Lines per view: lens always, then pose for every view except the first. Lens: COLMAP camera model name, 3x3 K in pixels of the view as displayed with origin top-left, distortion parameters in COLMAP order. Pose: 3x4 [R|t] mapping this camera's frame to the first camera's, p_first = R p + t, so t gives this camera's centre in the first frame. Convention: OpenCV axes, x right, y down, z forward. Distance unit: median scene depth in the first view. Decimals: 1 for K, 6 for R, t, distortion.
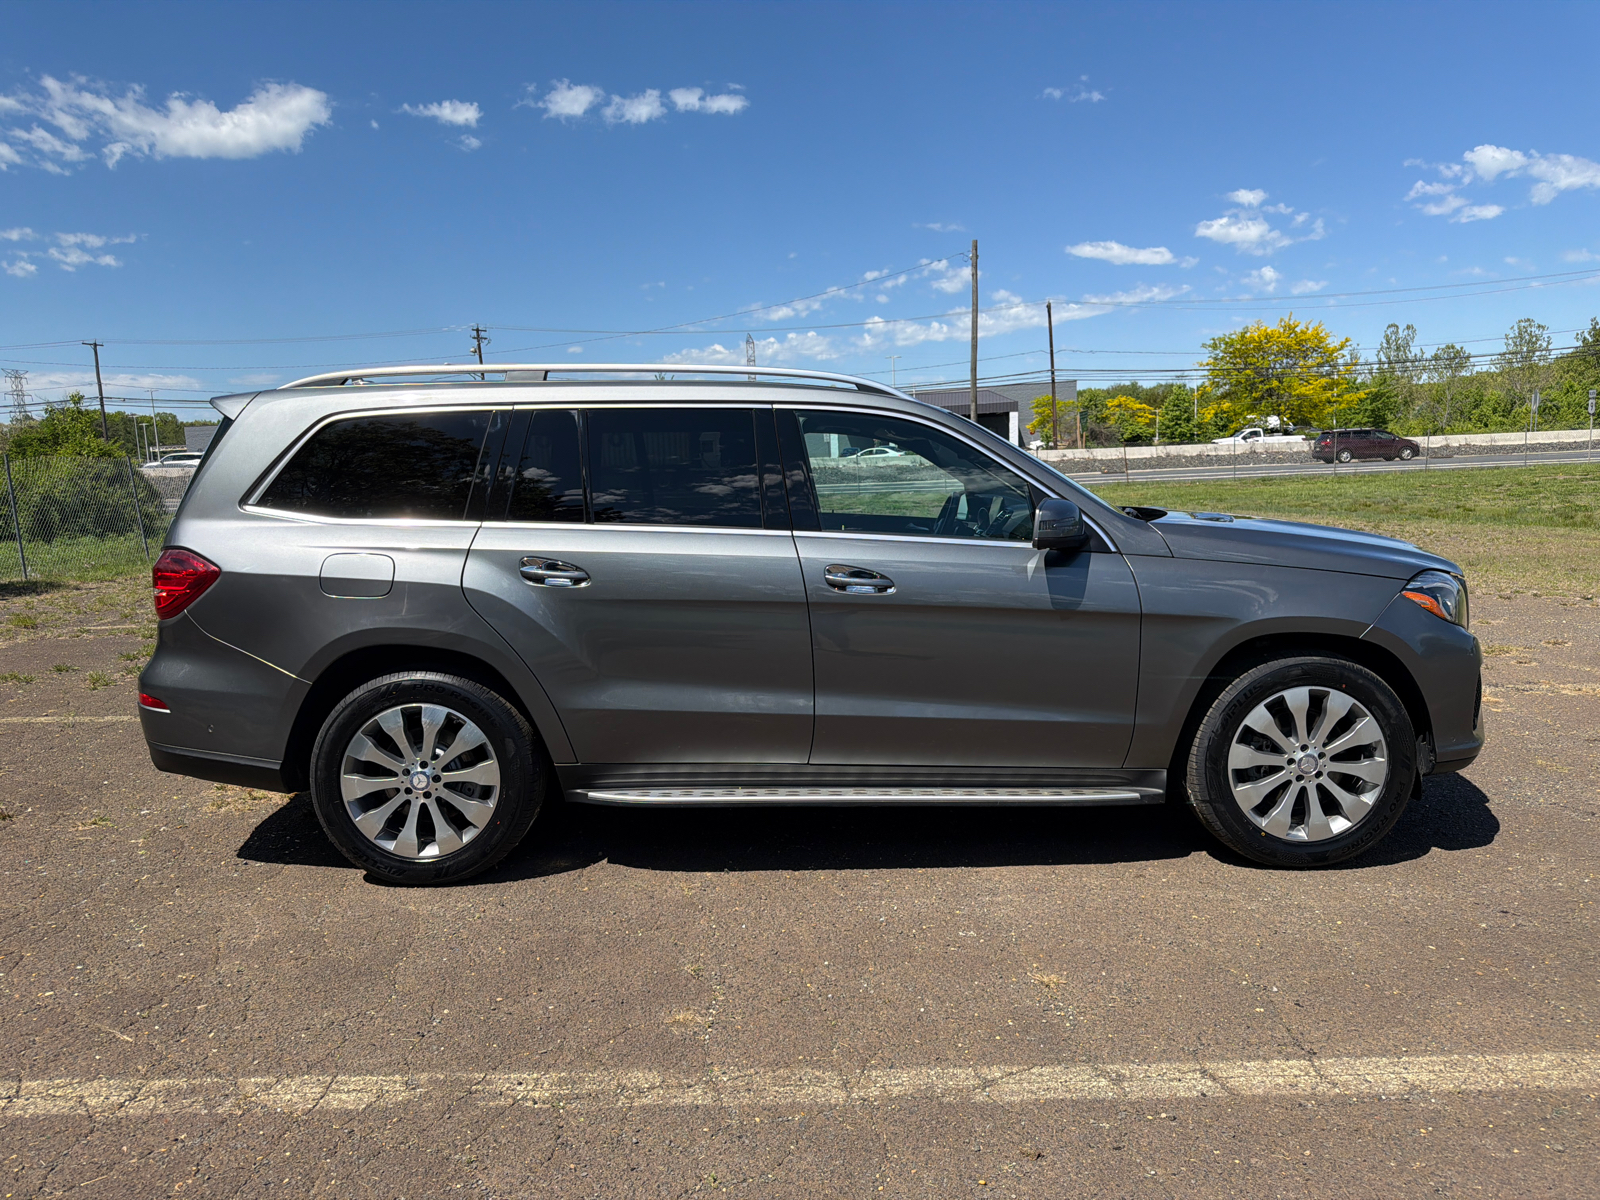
lens RADIAL K [[1146.0, 0, 848.4], [0, 1146.0, 577.2], [0, 0, 1]] dist [0.028297, -0.029747]
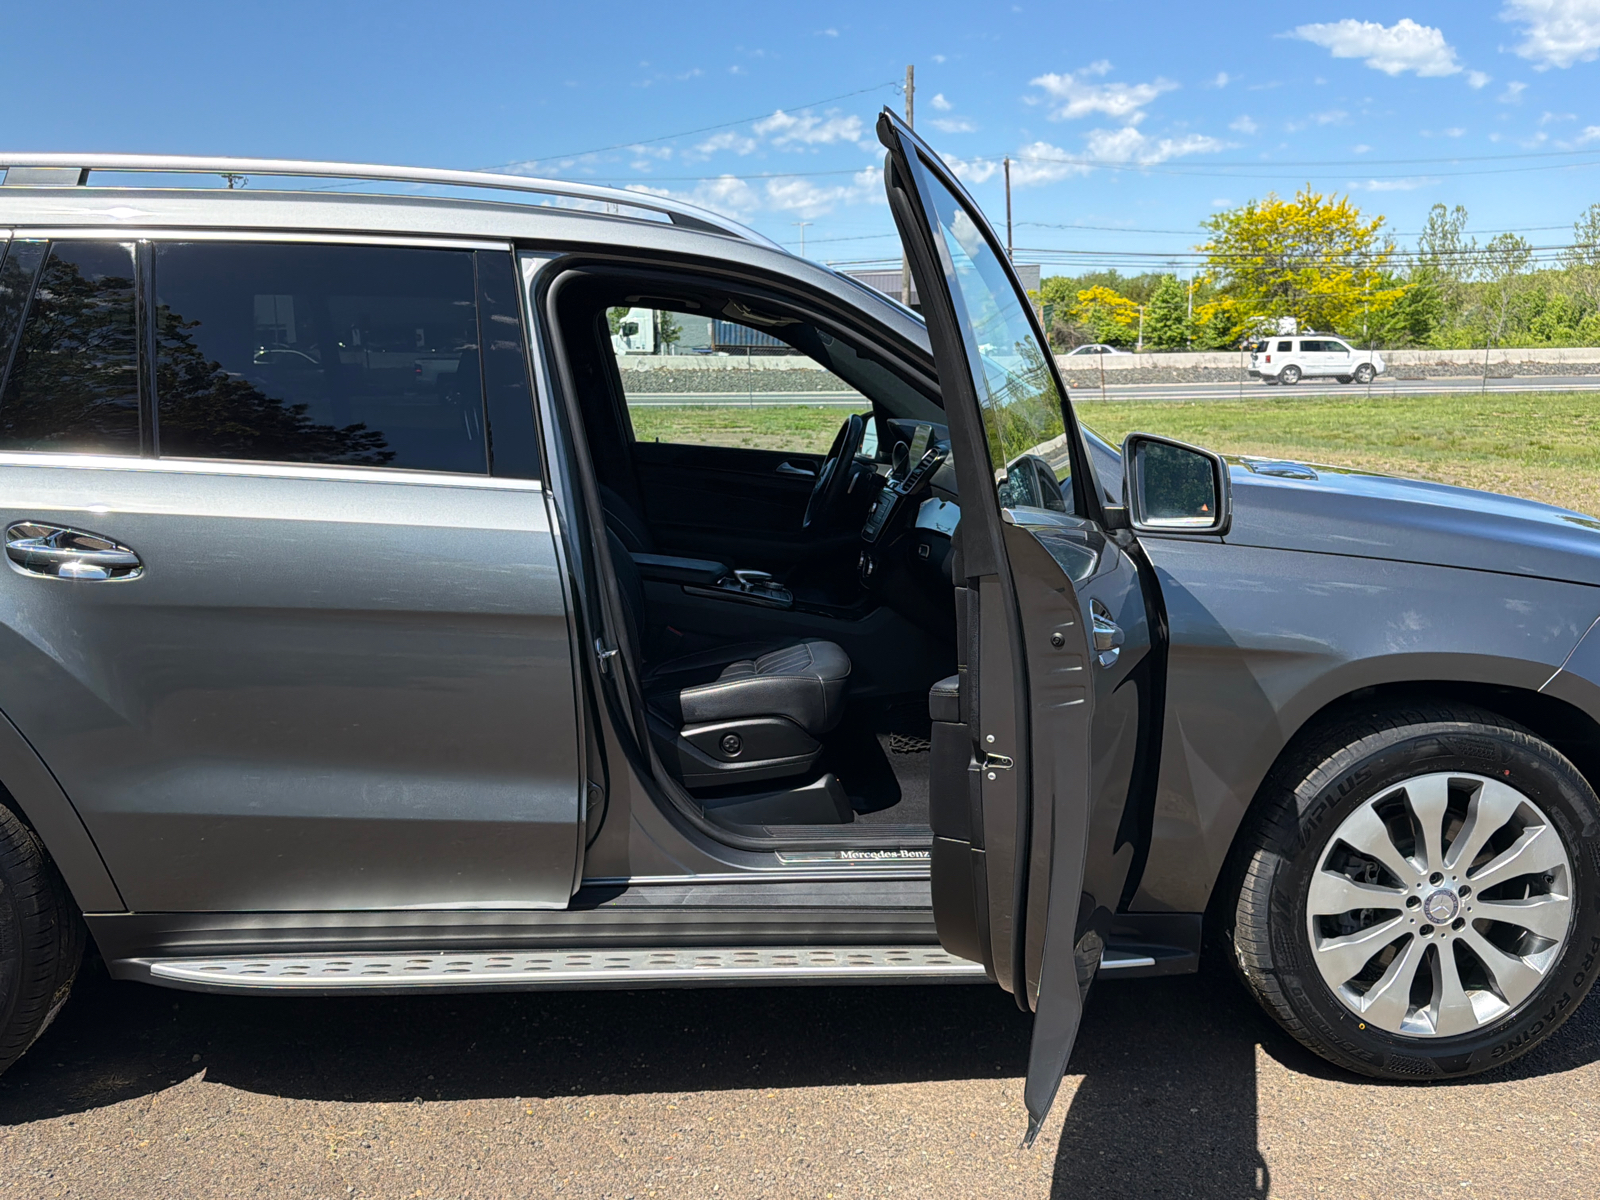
lens RADIAL K [[1146.0, 0, 927.3], [0, 1146.0, 581.3], [0, 0, 1]] dist [0.028297, -0.029747]
pose [[0.993405, 0.006449, 0.114473, 0.065765], [-0.015898, 0.996520, 0.081829, -0.038042], [-0.113547, -0.083110, 0.990050, 0.409697]]
